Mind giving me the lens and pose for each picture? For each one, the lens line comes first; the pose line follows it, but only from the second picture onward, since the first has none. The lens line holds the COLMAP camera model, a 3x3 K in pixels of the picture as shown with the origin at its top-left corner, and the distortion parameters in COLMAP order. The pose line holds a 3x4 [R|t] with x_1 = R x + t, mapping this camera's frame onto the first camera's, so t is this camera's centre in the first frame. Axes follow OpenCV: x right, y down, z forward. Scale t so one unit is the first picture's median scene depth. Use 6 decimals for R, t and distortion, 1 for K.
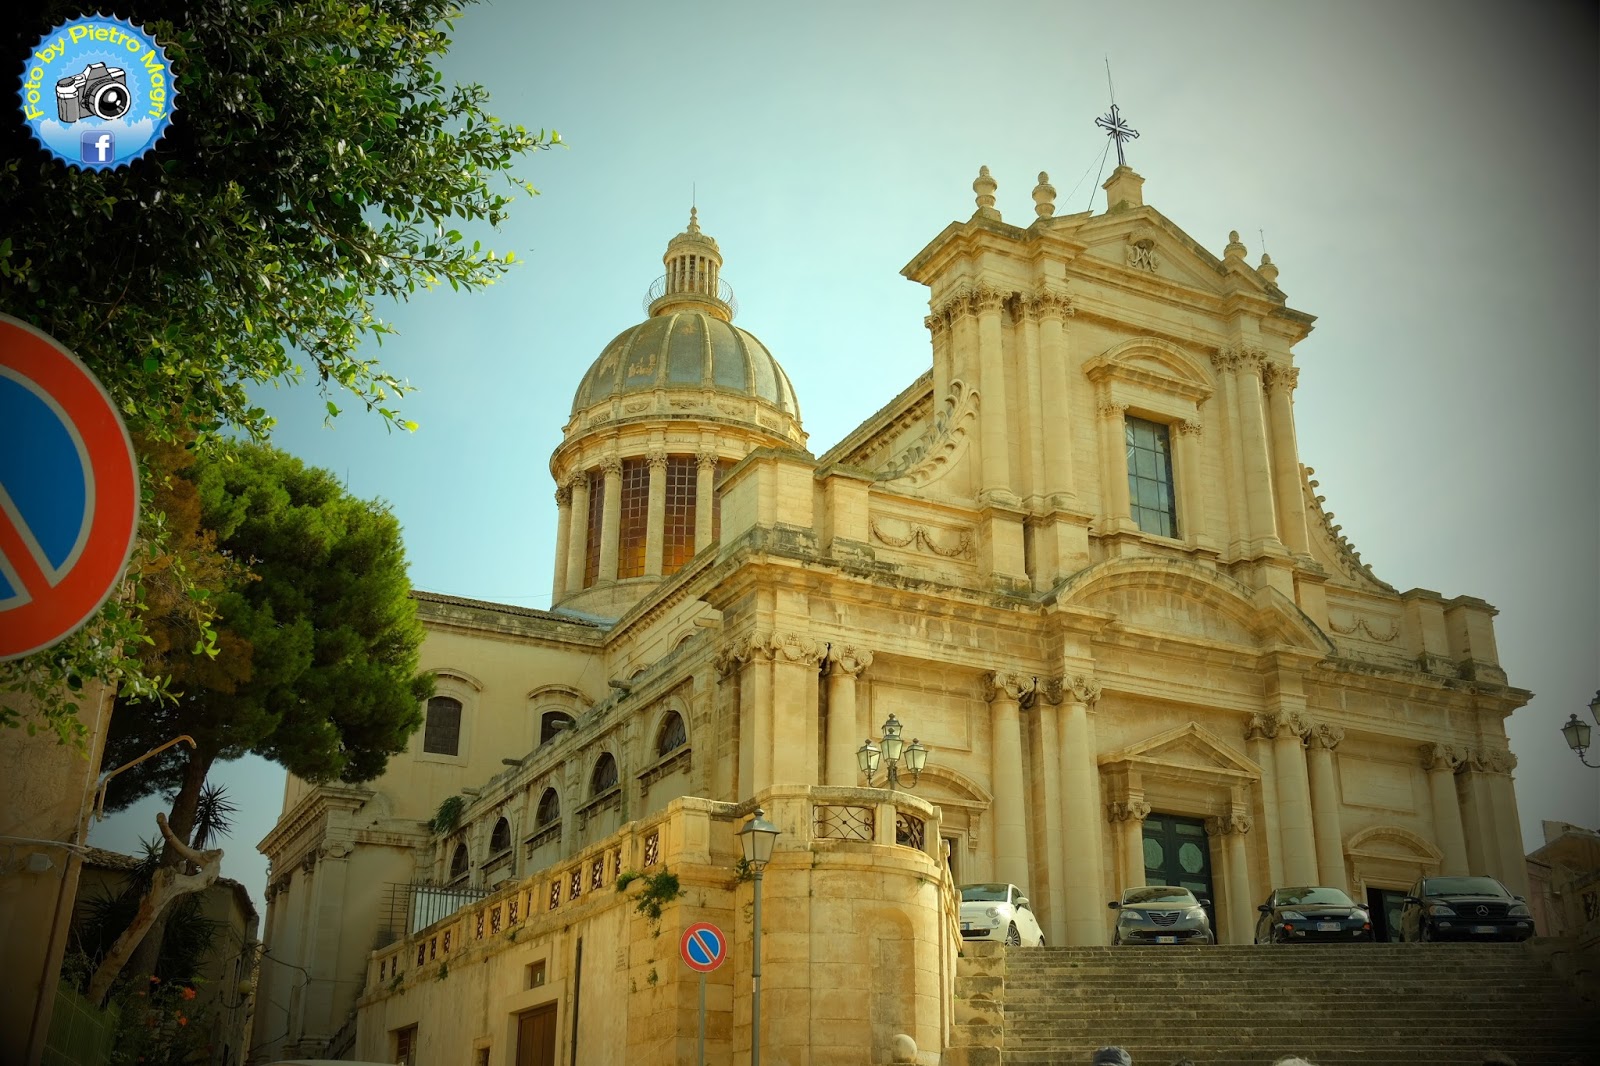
lens RADIAL K [[1584.6, 0, 800.0], [0, 1584.6, 533.0], [0, 0, 1]] dist [-0.017846, 0.021624]
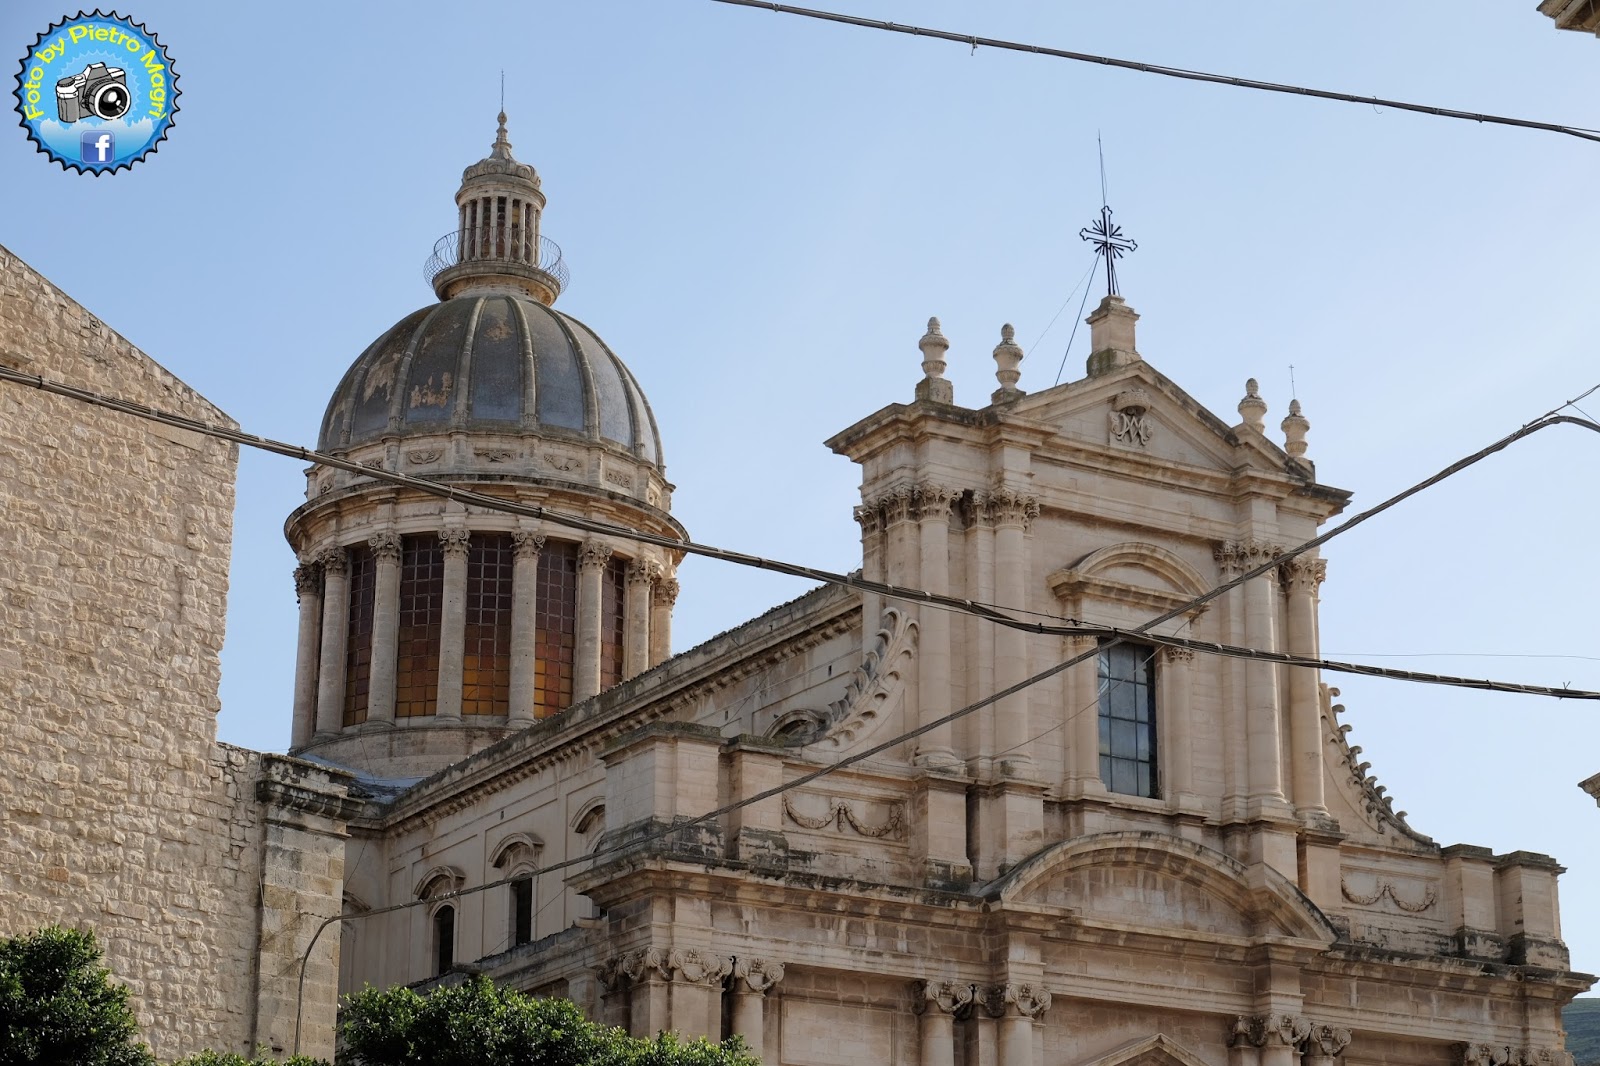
lens RADIAL K [[3164.6, 0, 800.0], [0, 3164.6, 533.0], [0, 0, 1]] dist [0.001252, 0.170182]
pose [[0.997525, 0.019473, 0.067569, -0.055176], [-0.023845, 0.997632, 0.064519, -0.225279], [-0.066153, -0.065970, 0.995626, -0.579718]]
